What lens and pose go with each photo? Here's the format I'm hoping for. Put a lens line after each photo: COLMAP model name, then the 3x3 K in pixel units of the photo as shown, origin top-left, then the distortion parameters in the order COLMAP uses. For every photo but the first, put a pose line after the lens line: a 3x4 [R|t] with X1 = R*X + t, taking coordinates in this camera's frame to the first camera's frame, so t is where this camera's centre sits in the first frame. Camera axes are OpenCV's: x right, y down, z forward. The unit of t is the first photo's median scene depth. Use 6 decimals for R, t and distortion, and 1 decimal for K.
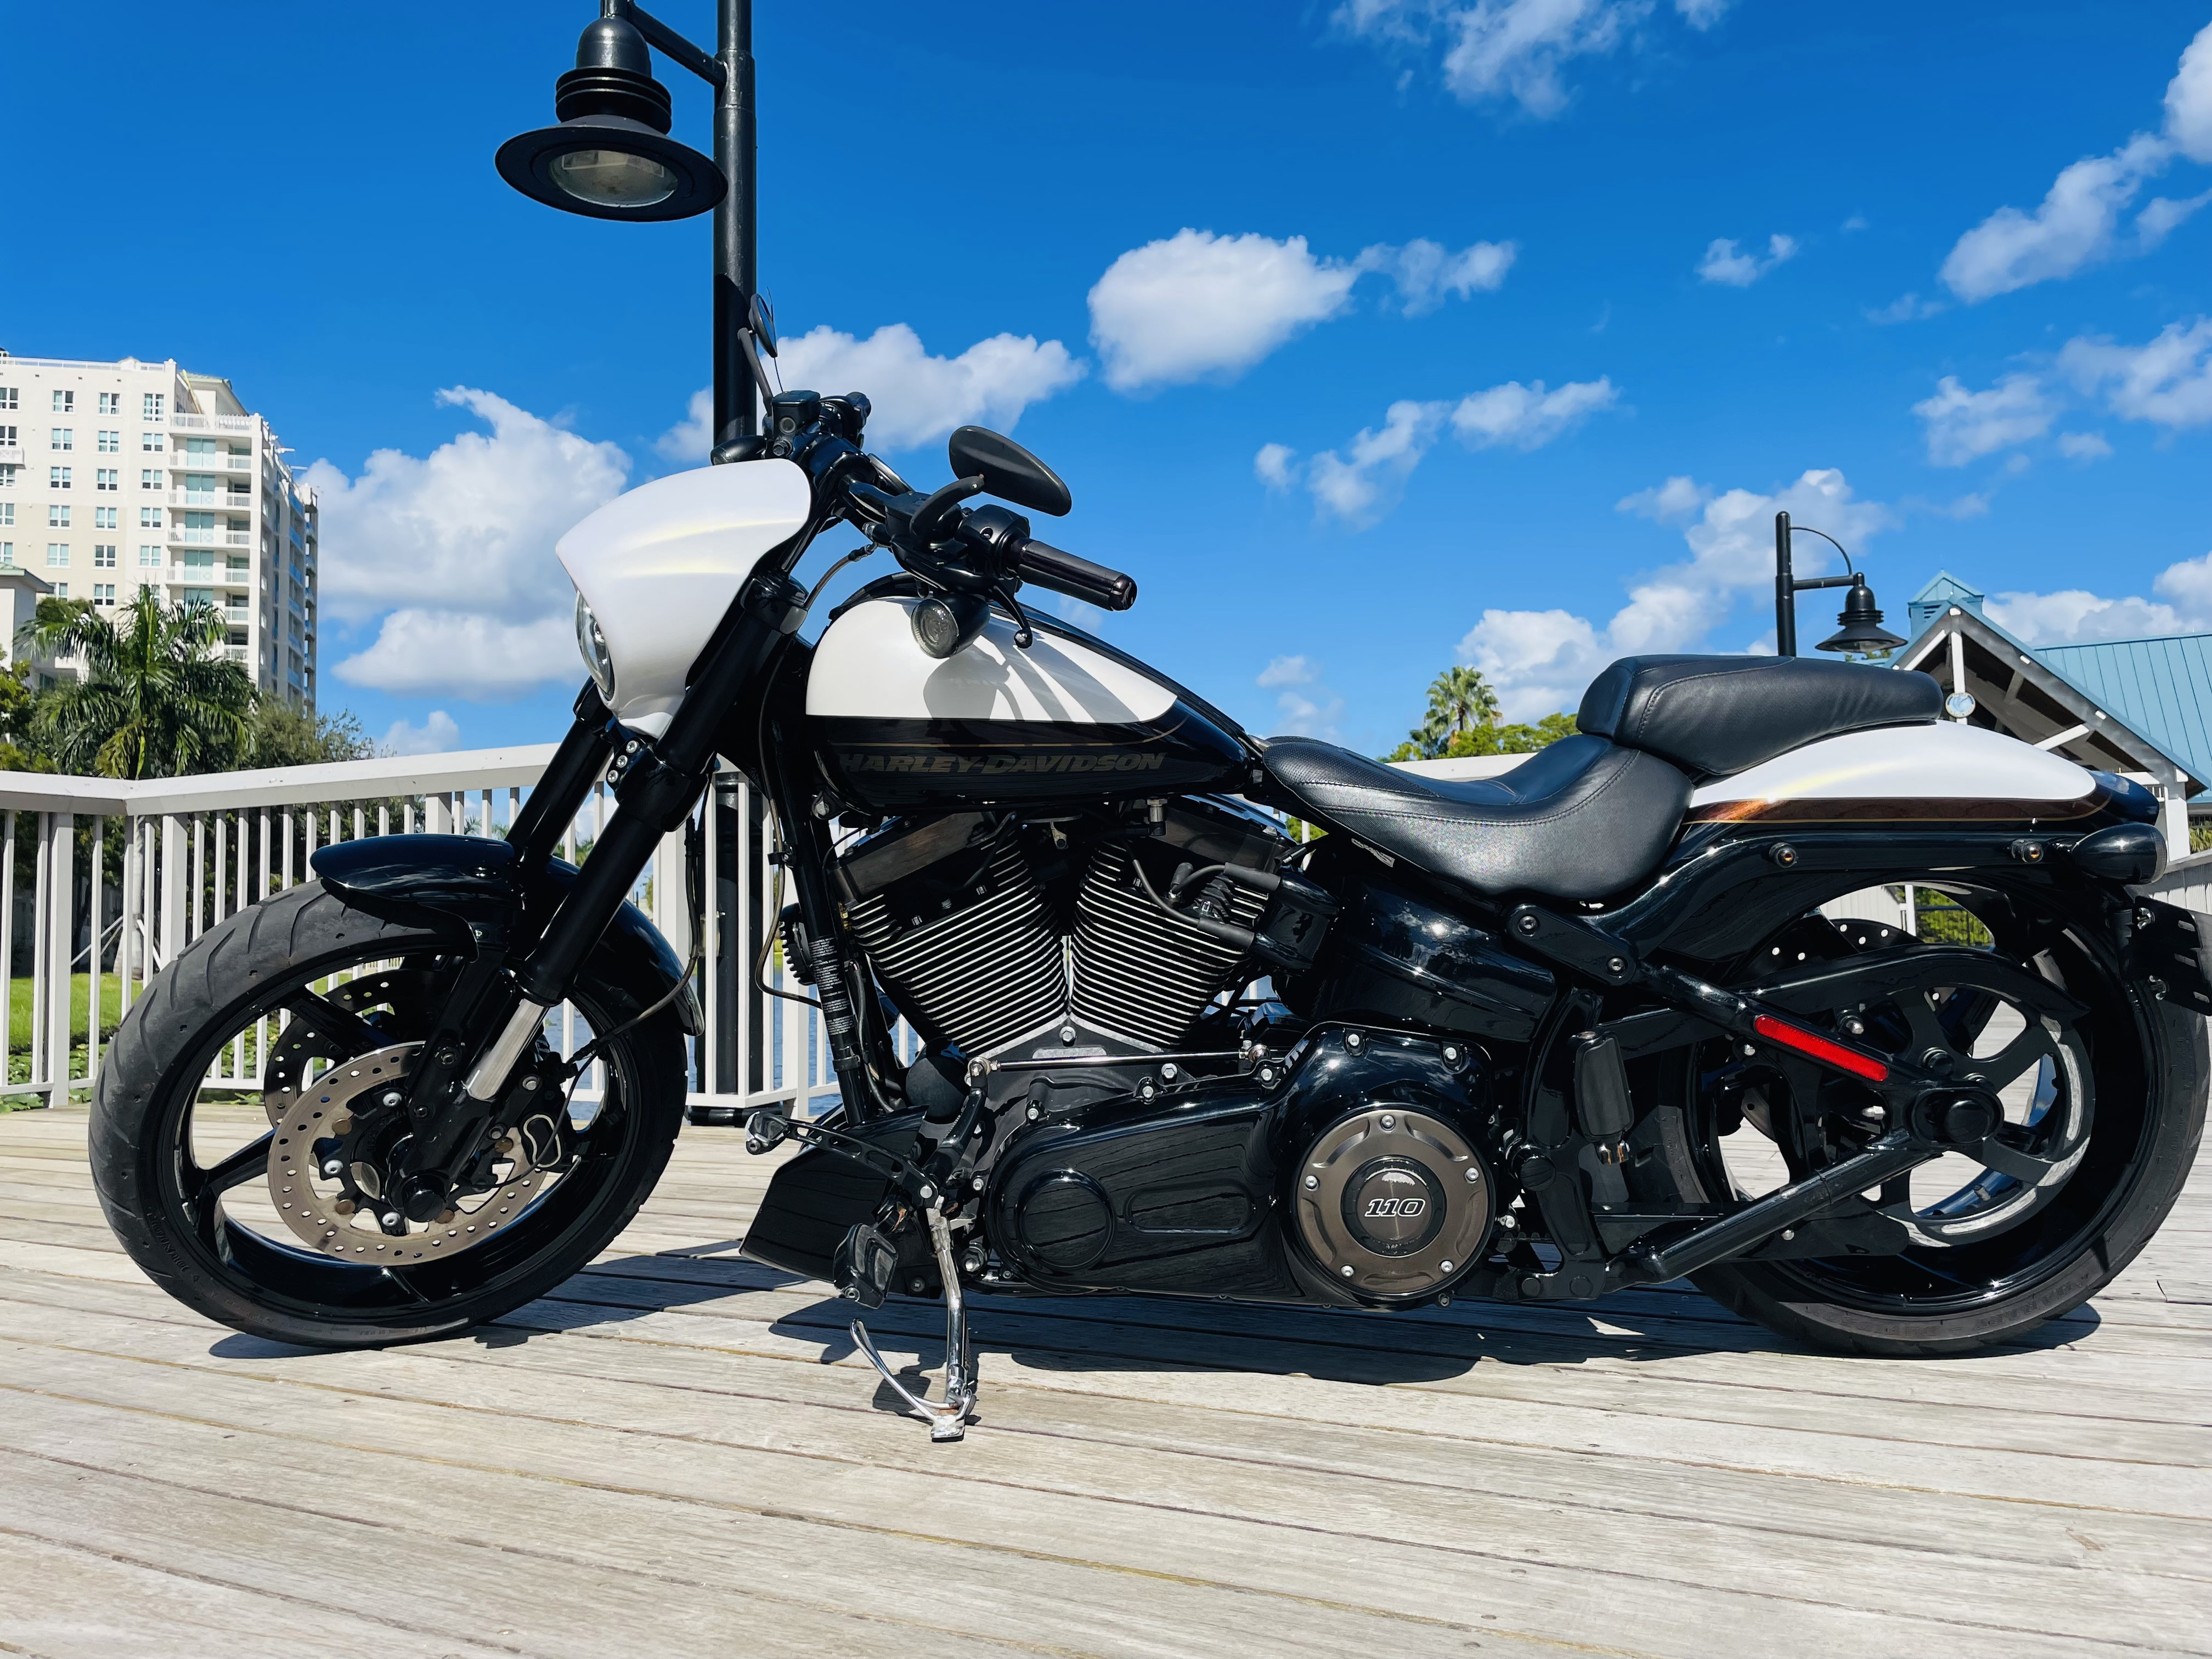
lens RADIAL K [[1684.6, 0, 1101.8], [0, 1684.6, 812.6], [0, 0, 1]] dist [0.071200, -0.059798]
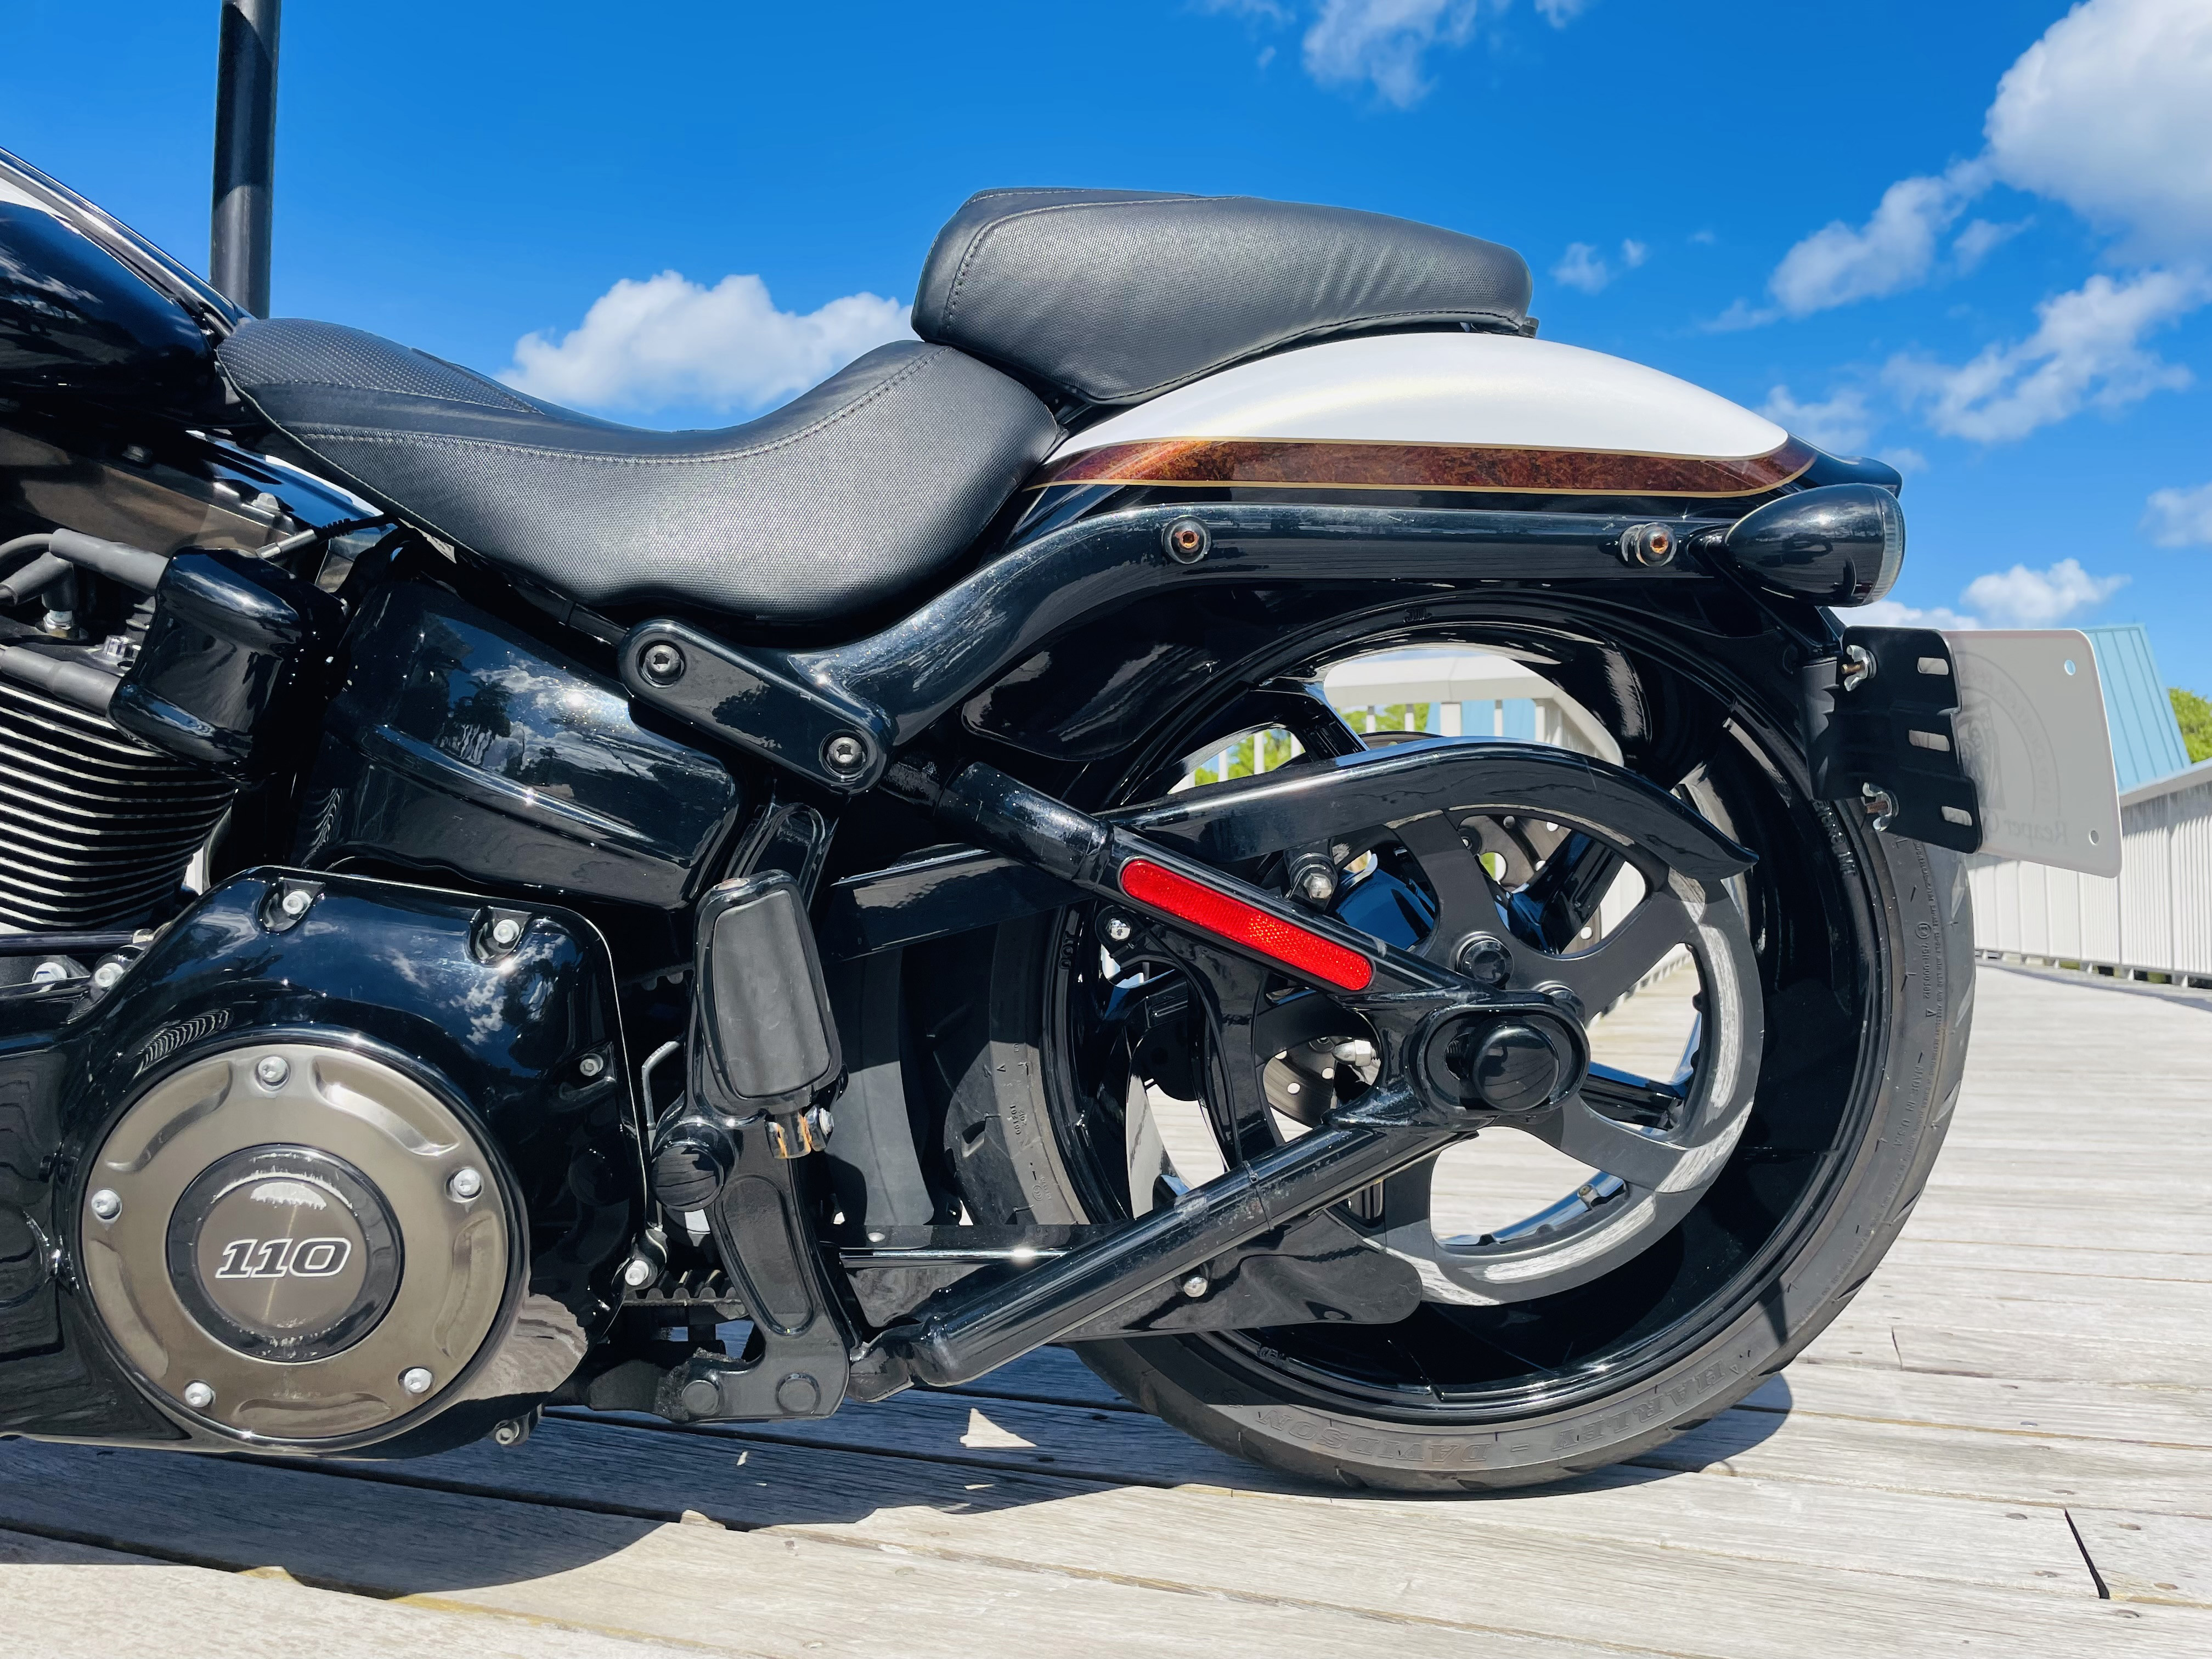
lens RADIAL K [[1684.6, 0, 1101.7], [0, 1684.6, 833.0], [0, 0, 1]] dist [0.071200, -0.059798]
pose [[0.995916, 0.018107, 0.088455, 0.321452], [-0.020423, 0.999470, 0.025347, 0.095318], [-0.087949, -0.027050, 0.995758, 0.486246]]
